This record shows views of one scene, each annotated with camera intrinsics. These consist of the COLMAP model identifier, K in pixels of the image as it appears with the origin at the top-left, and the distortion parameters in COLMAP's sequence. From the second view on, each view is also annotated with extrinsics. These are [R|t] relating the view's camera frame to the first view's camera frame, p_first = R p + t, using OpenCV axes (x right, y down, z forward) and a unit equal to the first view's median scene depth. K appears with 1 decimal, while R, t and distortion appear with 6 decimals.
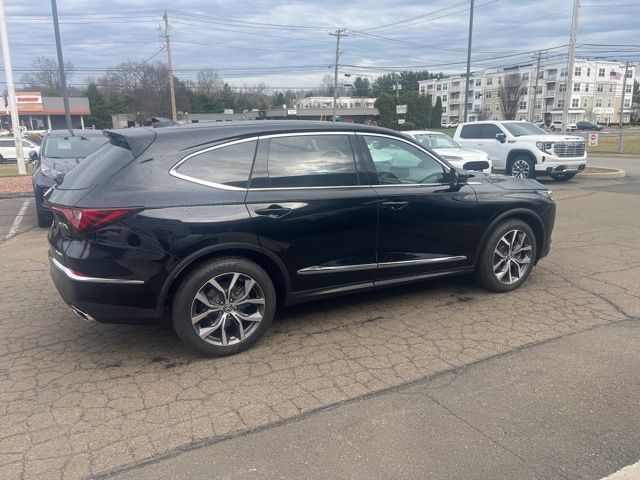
lens RADIAL K [[481.2, 0, 318.6], [0, 481.2, 242.0], [0, 0, 1]] dist [0.075882, -0.095176]
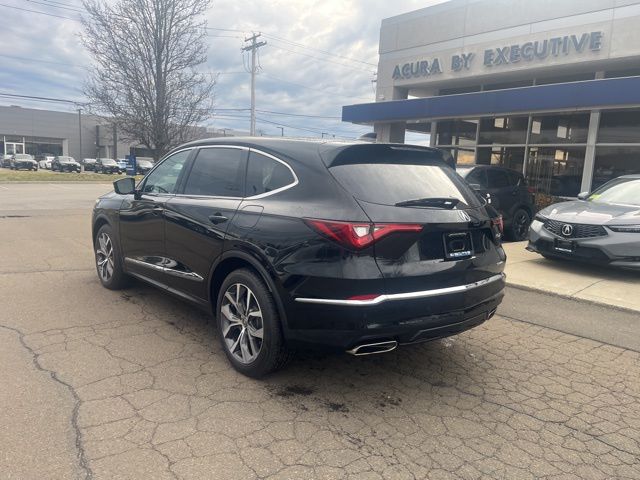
lens RADIAL K [[481.2, 0, 316.2], [0, 481.2, 240.4], [0, 0, 1]] dist [0.075882, -0.095176]
pose [[-0.213687, -0.134569, 0.967589, -0.889995], [0.186566, 0.966615, 0.175636, -0.173297], [-0.958922, 0.218050, -0.181447, 0.952210]]
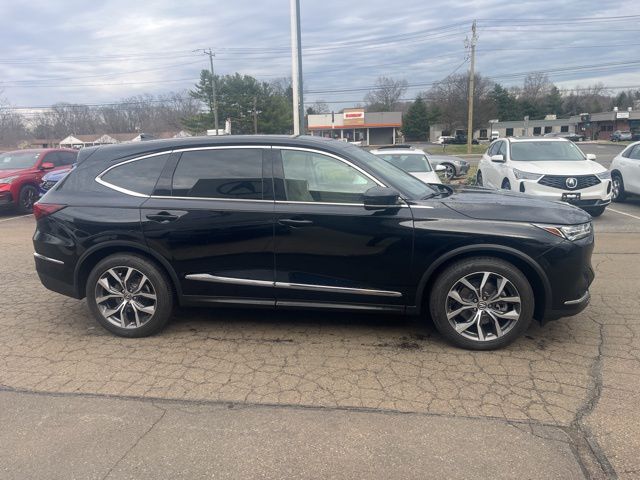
lens RADIAL K [[481.2, 0, 319.1], [0, 481.2, 241.4], [0, 0, 1]] dist [0.075882, -0.095176]
pose [[0.809290, 0.110808, -0.576863, 0.548970], [-0.121448, 0.992391, 0.020244, -0.049112], [0.574717, 0.053675, 0.816590, 0.194386]]
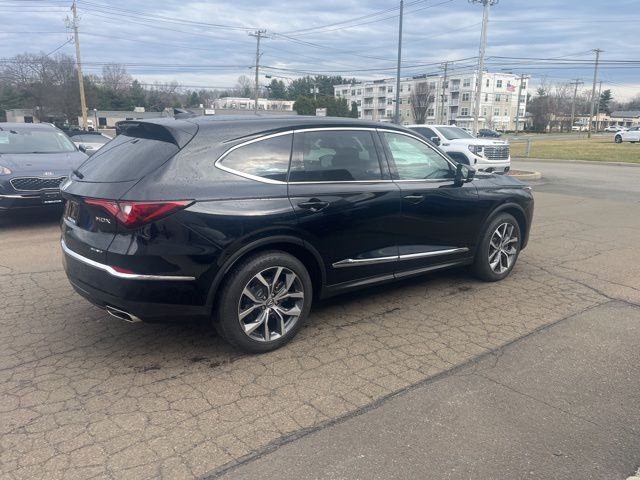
lens RADIAL K [[481.2, 0, 318.1], [0, 481.2, 239.2], [0, 0, 1]] dist [0.075882, -0.095176]
pose [[0.985409, -0.017186, 0.169336, -0.165243], [0.018797, 0.999792, -0.007915, 0.010373], [-0.169164, 0.010982, 0.985527, 0.007318]]
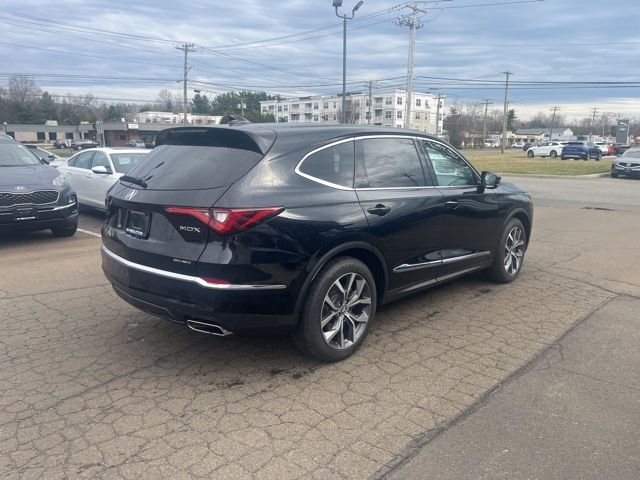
lens RADIAL K [[481.2, 0, 318.0], [0, 481.2, 241.3], [0, 0, 1]] dist [0.075882, -0.095176]
pose [[0.948323, -0.040267, 0.314743, -0.348863], [0.052141, 0.998207, -0.029392, 0.015418], [-0.312995, 0.044284, 0.948722, 0.054447]]
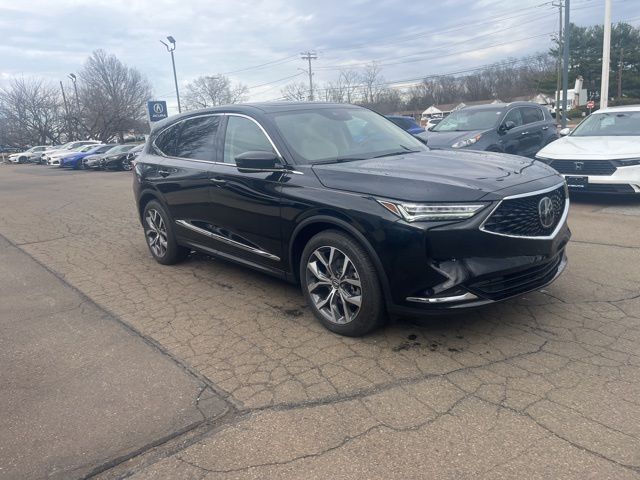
lens RADIAL K [[481.2, 0, 320.3], [0, 481.2, 234.6], [0, 0, 1]] dist [0.075882, -0.095176]
pose [[0.242049, 0.211849, -0.946854, 0.914357], [-0.165354, 0.970603, 0.174893, -0.139063], [0.956070, 0.114233, 0.269963, 0.696742]]
